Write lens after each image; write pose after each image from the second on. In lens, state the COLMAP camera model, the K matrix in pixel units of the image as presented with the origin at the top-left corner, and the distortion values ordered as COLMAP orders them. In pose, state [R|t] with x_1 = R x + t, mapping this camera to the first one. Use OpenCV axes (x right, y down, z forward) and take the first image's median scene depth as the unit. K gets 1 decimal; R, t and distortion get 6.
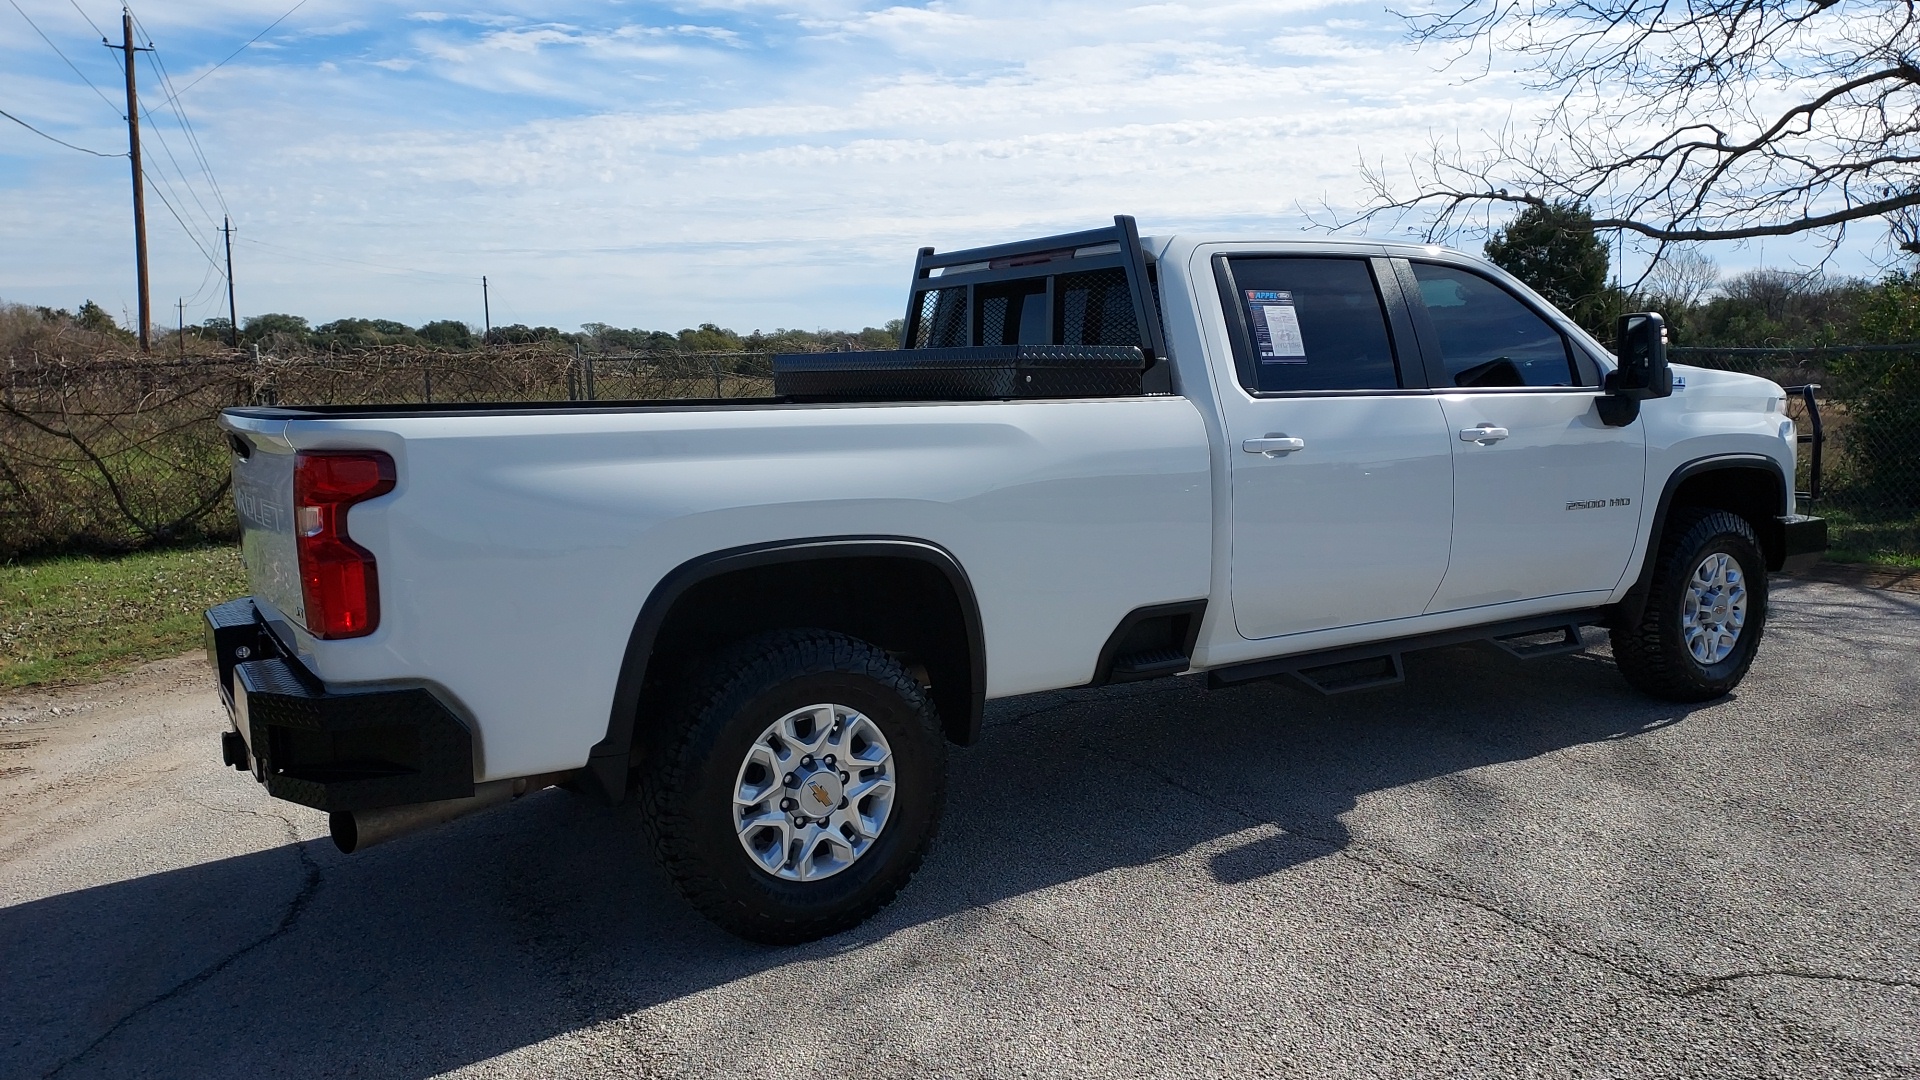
lens RADIAL K [[1401.3, 0, 990.4], [0, 1401.3, 538.9], [0, 0, 1]] dist [0.061788, -0.037231]
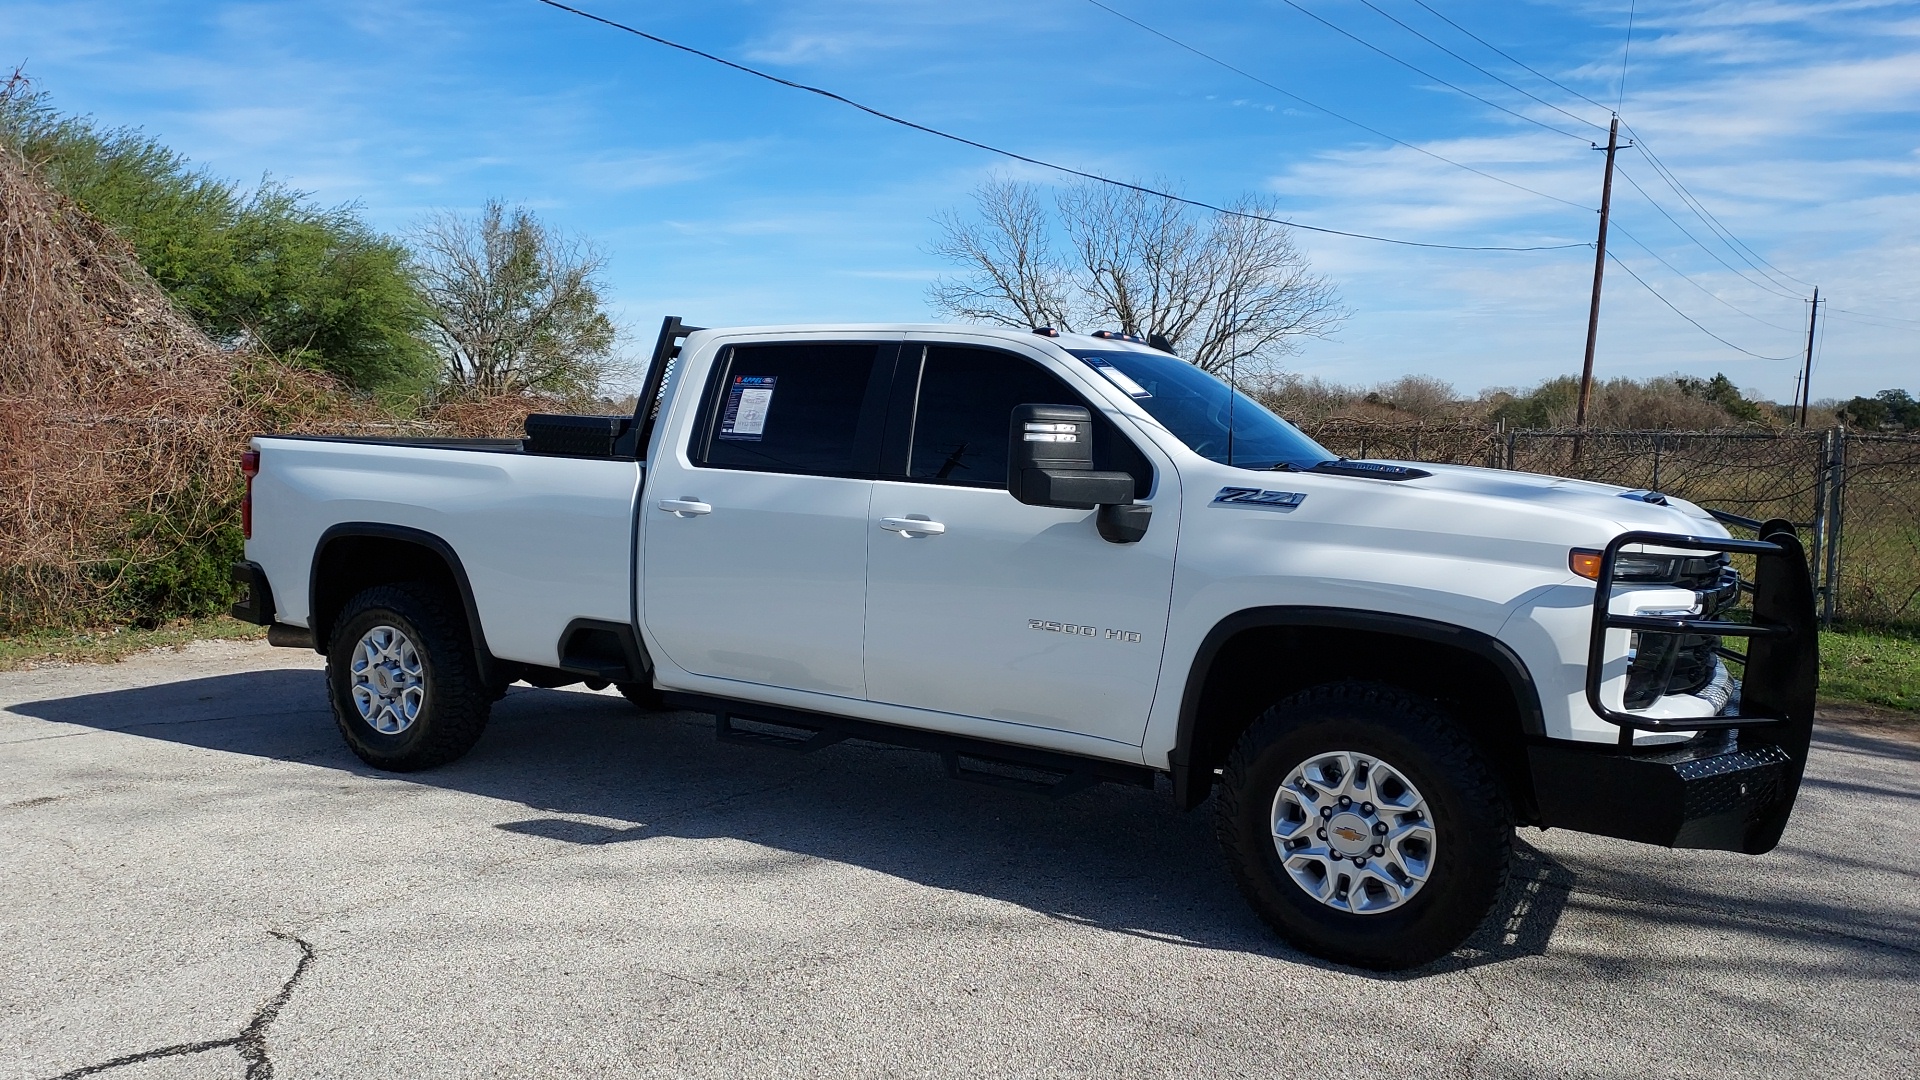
lens RADIAL K [[1401.3, 0, 948.5], [0, 1401.3, 549.9], [0, 0, 1]] dist [0.061788, -0.037231]
pose [[0.453825, 0.109264, -0.884367, 1.280685], [-0.146088, 0.988149, 0.047119, -0.114029], [0.879034, 0.107812, 0.464409, 0.625167]]
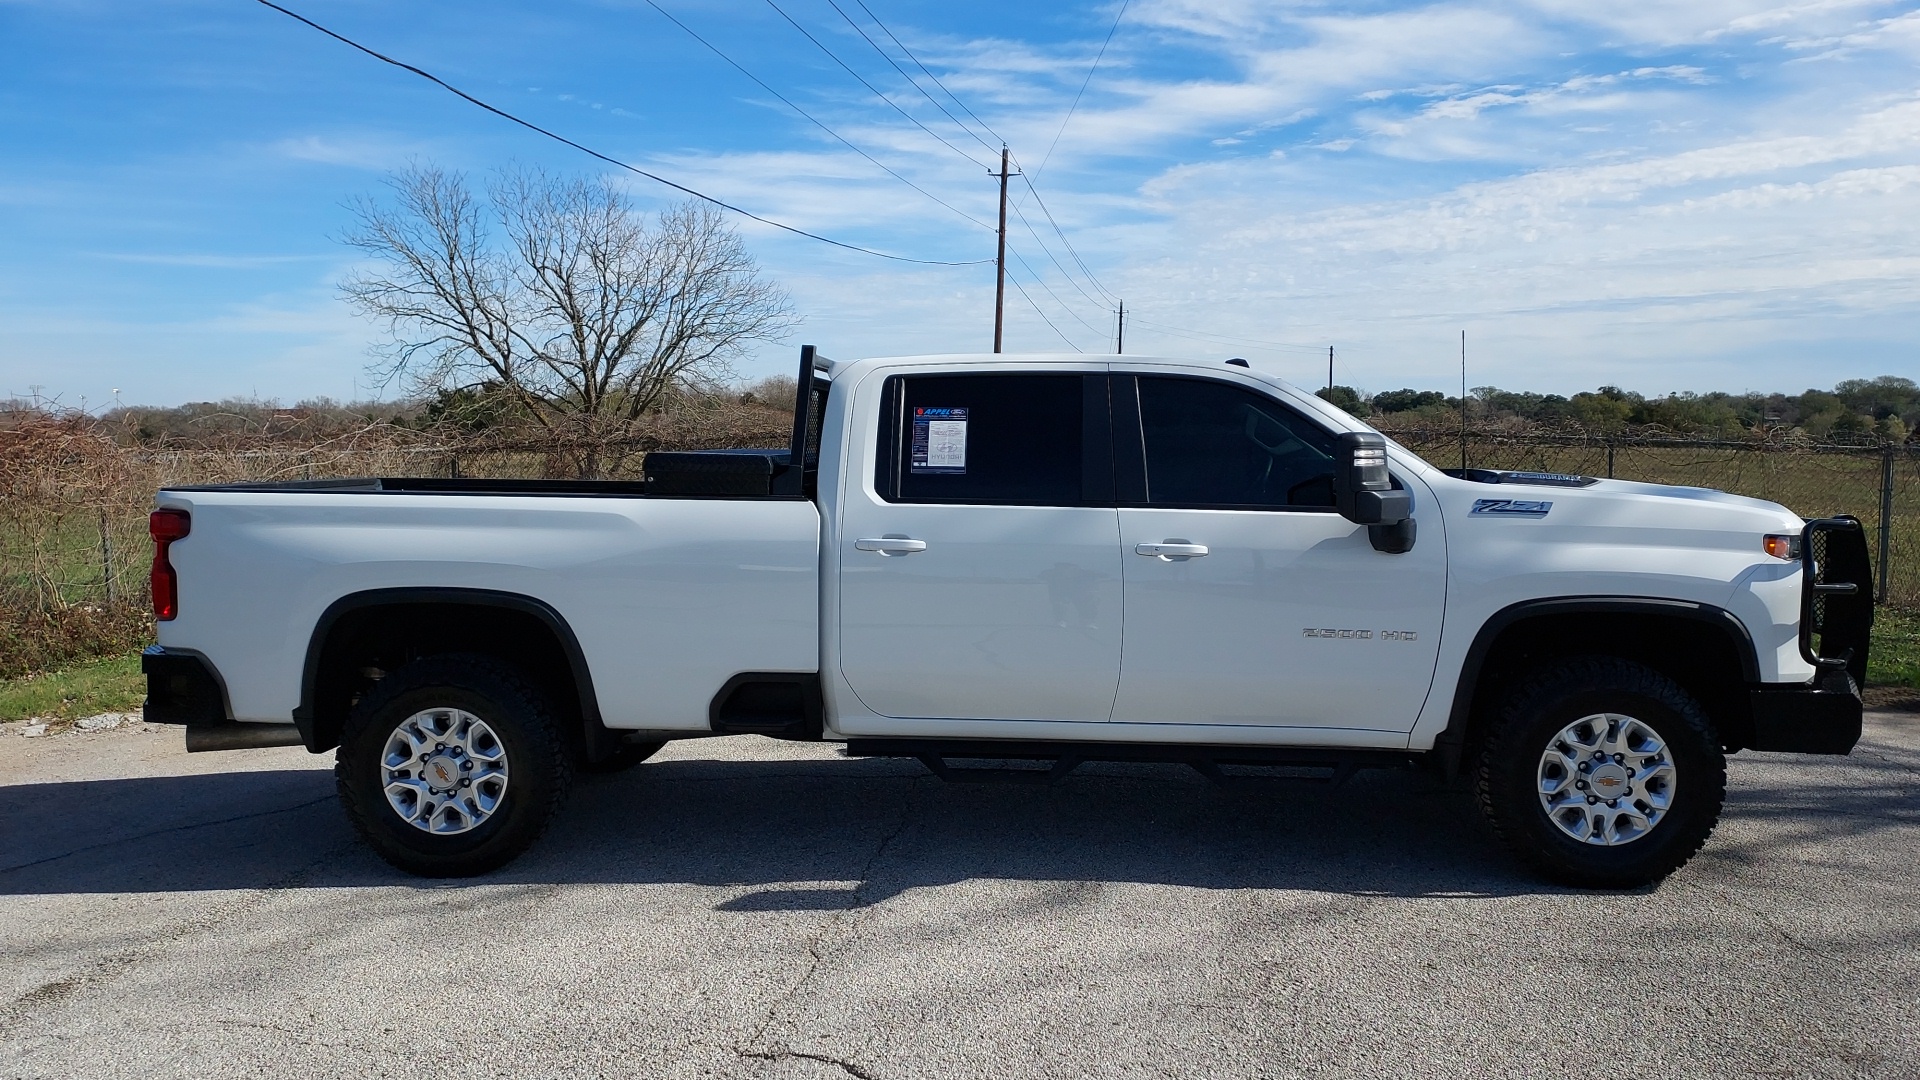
lens RADIAL K [[1401.3, 0, 967.5], [0, 1401.3, 539.4], [0, 0, 1]] dist [0.061788, -0.037231]
pose [[0.807410, 0.063230, -0.586593, 0.869231], [-0.088853, 0.995933, -0.014947, -0.057957], [0.583262, 0.064189, 0.809744, 0.121253]]
